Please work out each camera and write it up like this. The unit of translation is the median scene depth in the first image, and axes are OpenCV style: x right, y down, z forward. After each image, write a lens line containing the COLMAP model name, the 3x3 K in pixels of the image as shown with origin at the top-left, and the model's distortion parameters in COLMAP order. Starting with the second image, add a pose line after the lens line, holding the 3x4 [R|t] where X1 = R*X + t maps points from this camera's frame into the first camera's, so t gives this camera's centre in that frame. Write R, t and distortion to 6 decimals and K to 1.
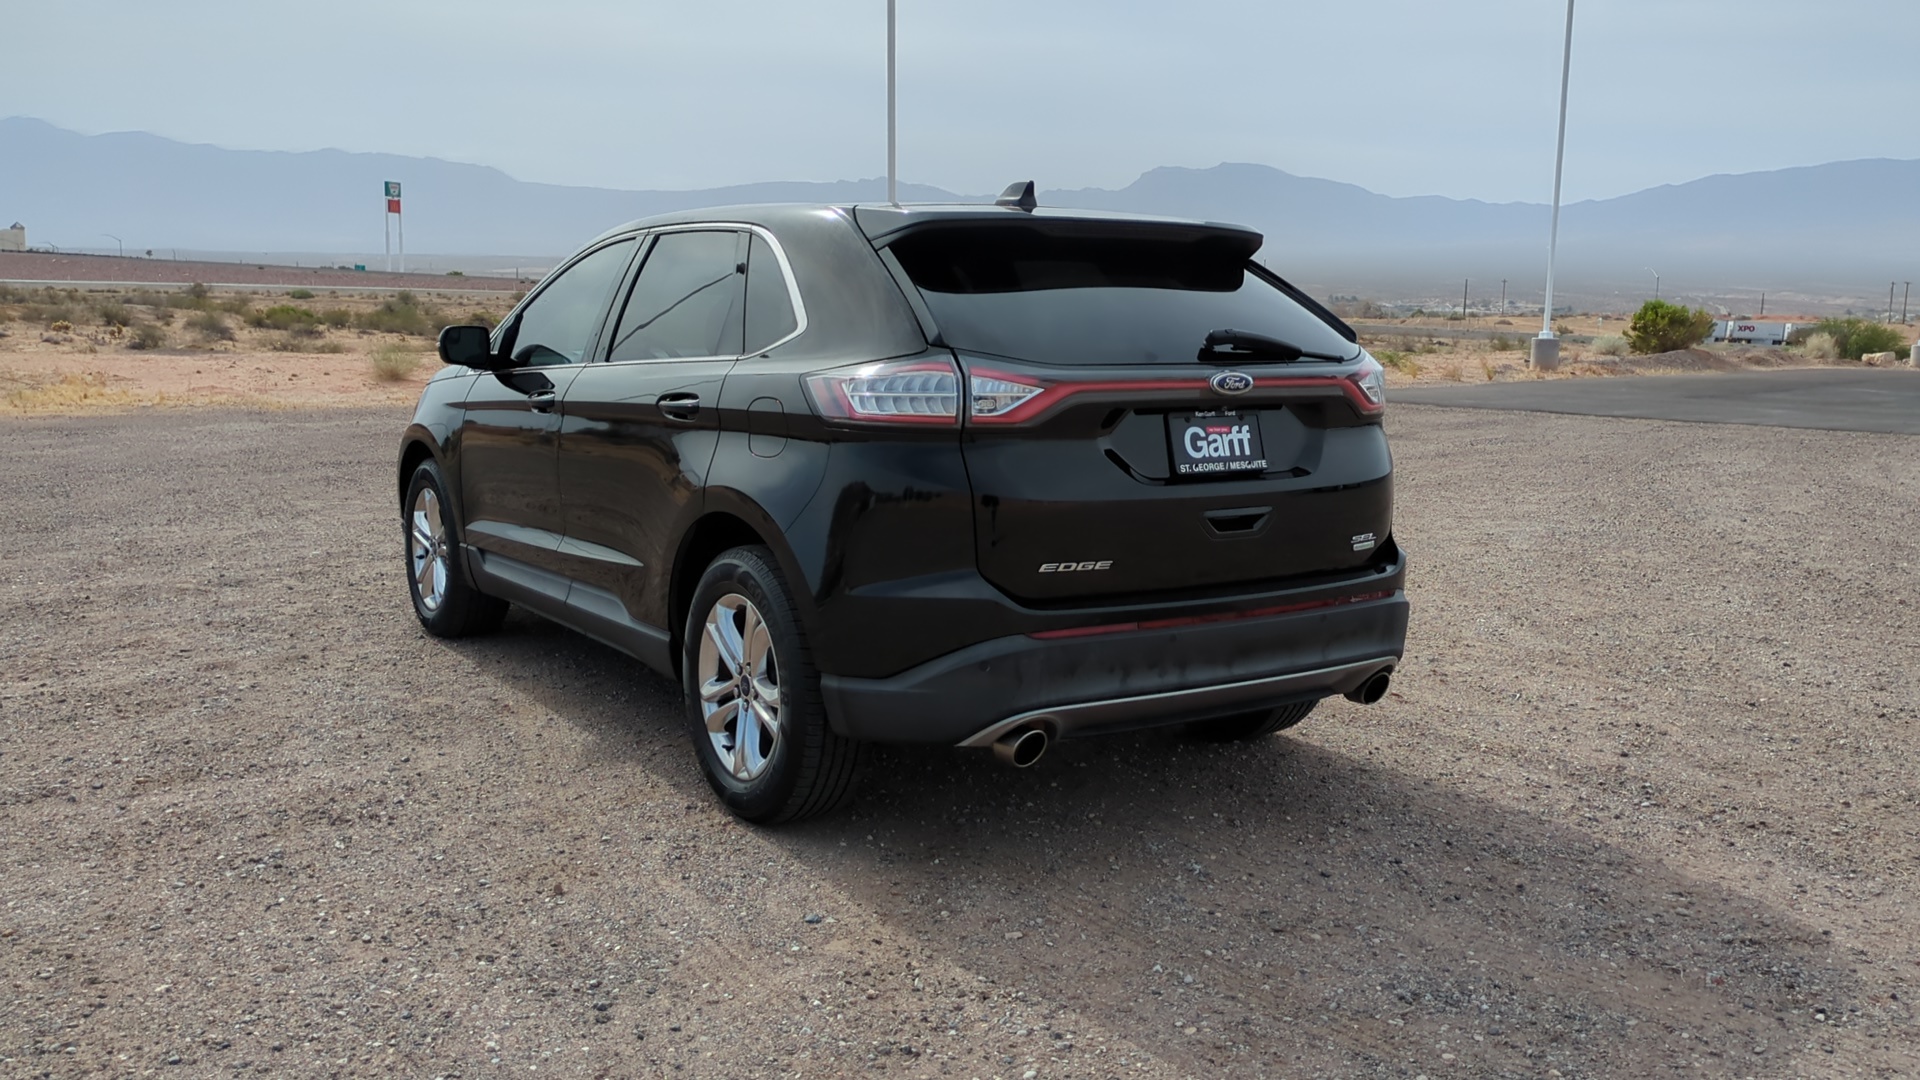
lens RADIAL K [[1648.0, 0, 981.0], [0, 1648.0, 538.9], [0, 0, 1]] dist [0.073492, -0.115235]
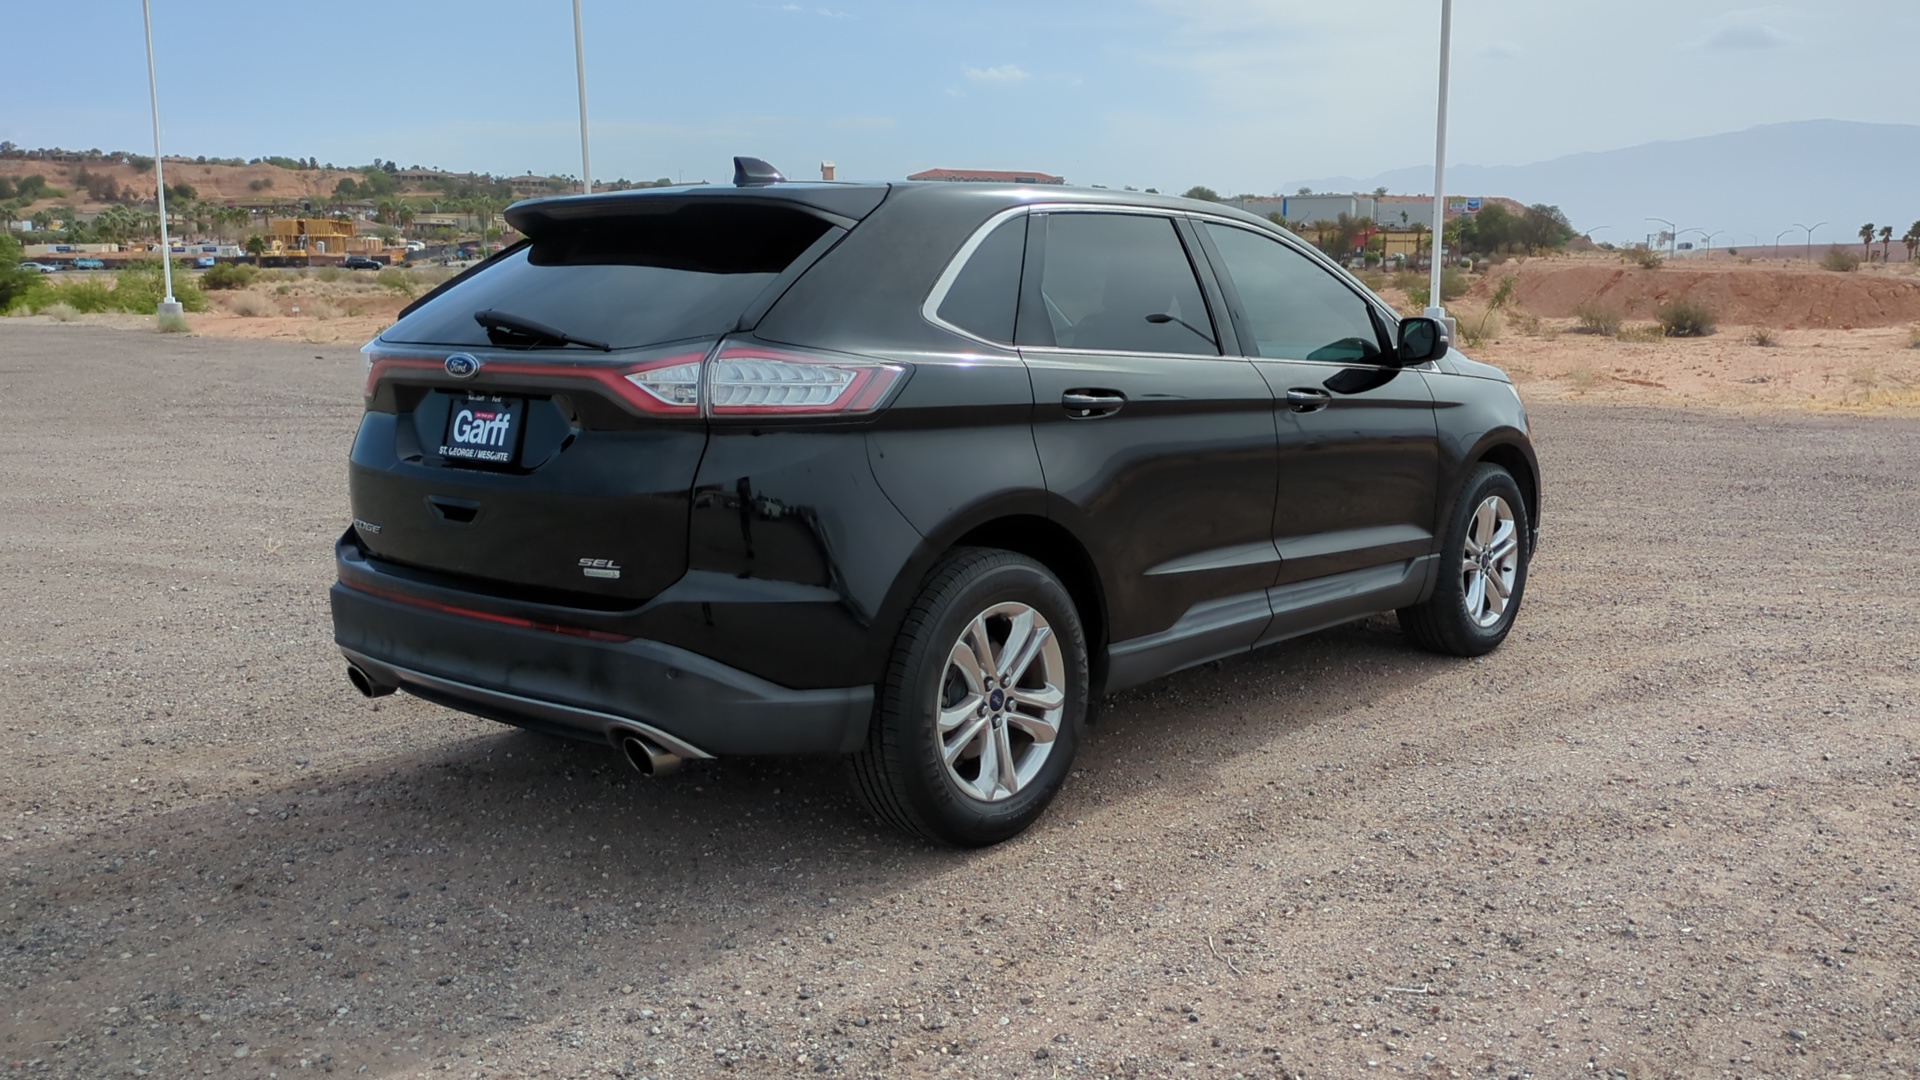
lens RADIAL K [[1648.0, 0, 981.0], [0, 1648.0, 538.9], [0, 0, 1]] dist [0.073492, -0.115235]
pose [[0.260320, 0.127057, -0.957126, 1.151440], [-0.128299, 0.987065, 0.096137, -0.125590], [0.956960, 0.097772, 0.273254, 1.027330]]
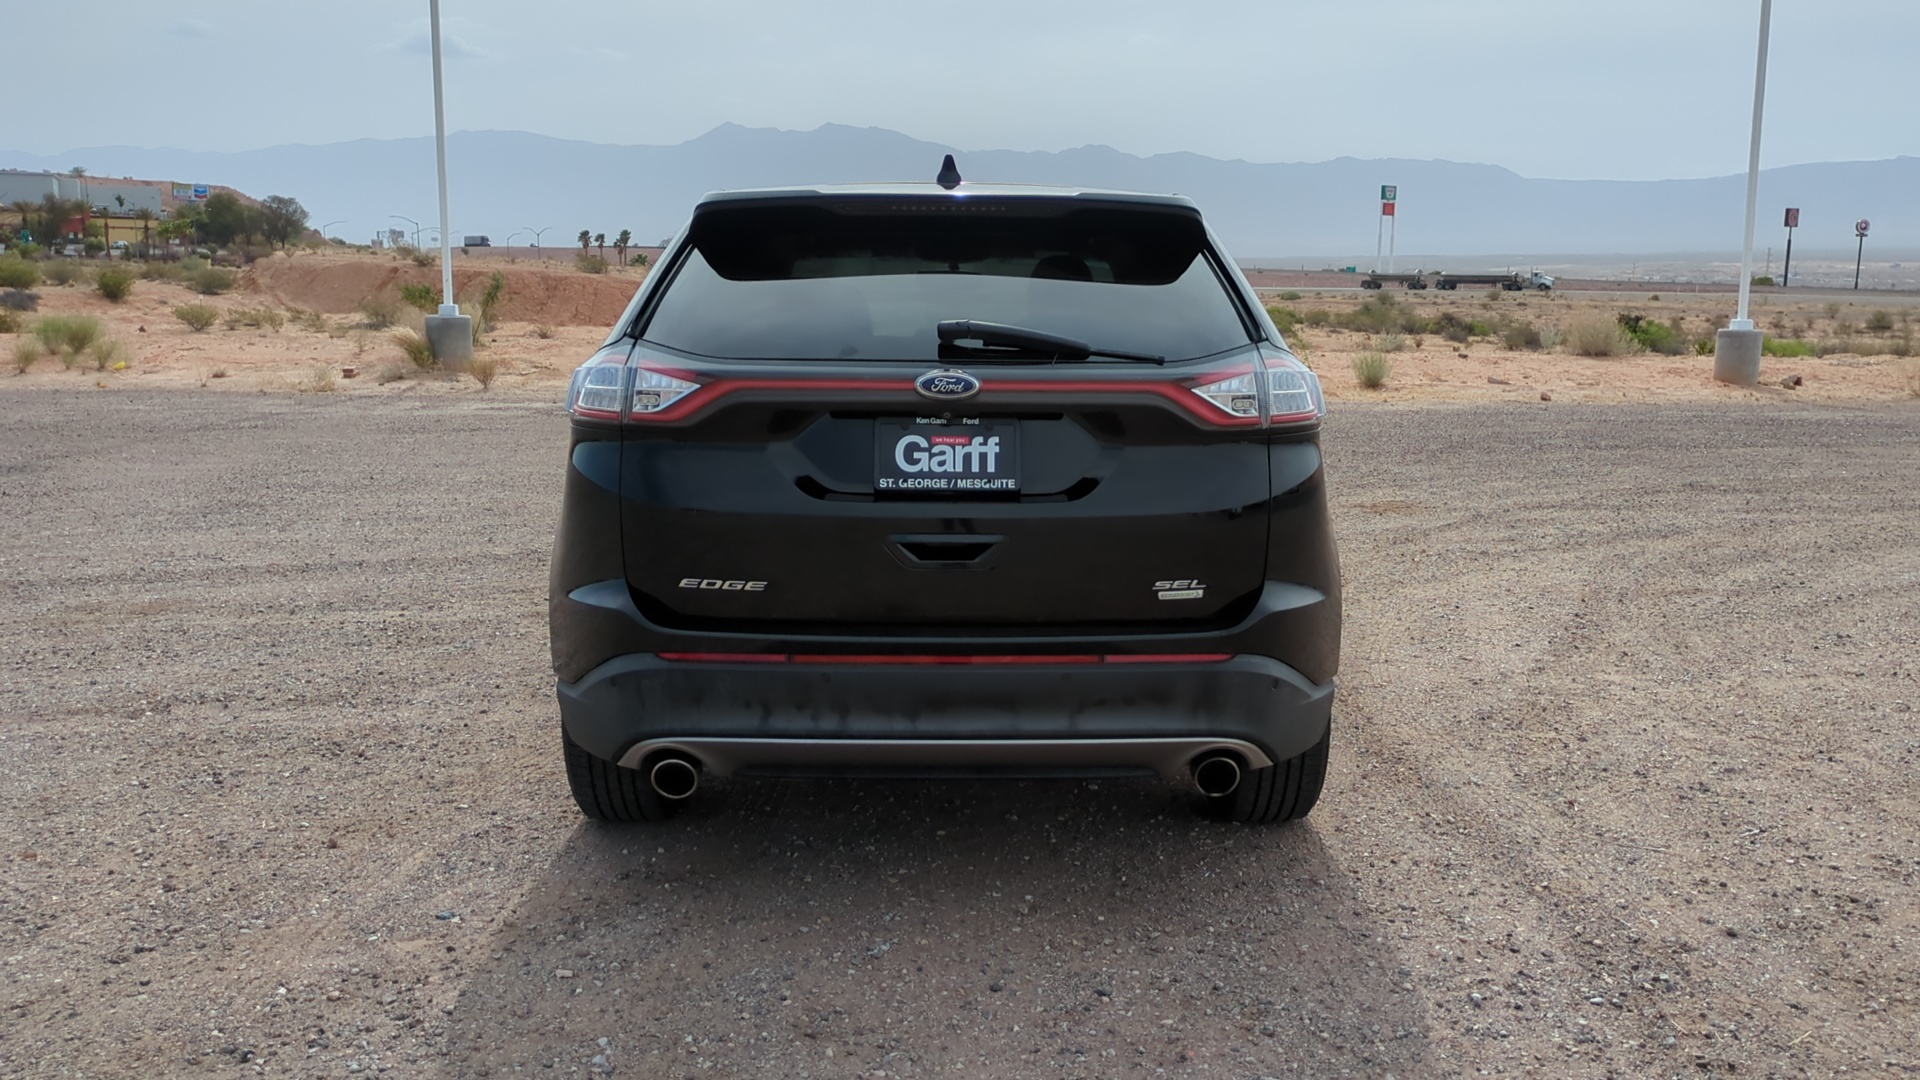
lens RADIAL K [[1648.0, 0, 981.0], [0, 1648.0, 538.9], [0, 0, 1]] dist [0.073492, -0.115235]
pose [[0.840997, 0.073542, -0.536018, 0.618168], [-0.073258, 0.997073, 0.021858, -0.035598], [0.536057, 0.020885, 0.843924, 0.298757]]
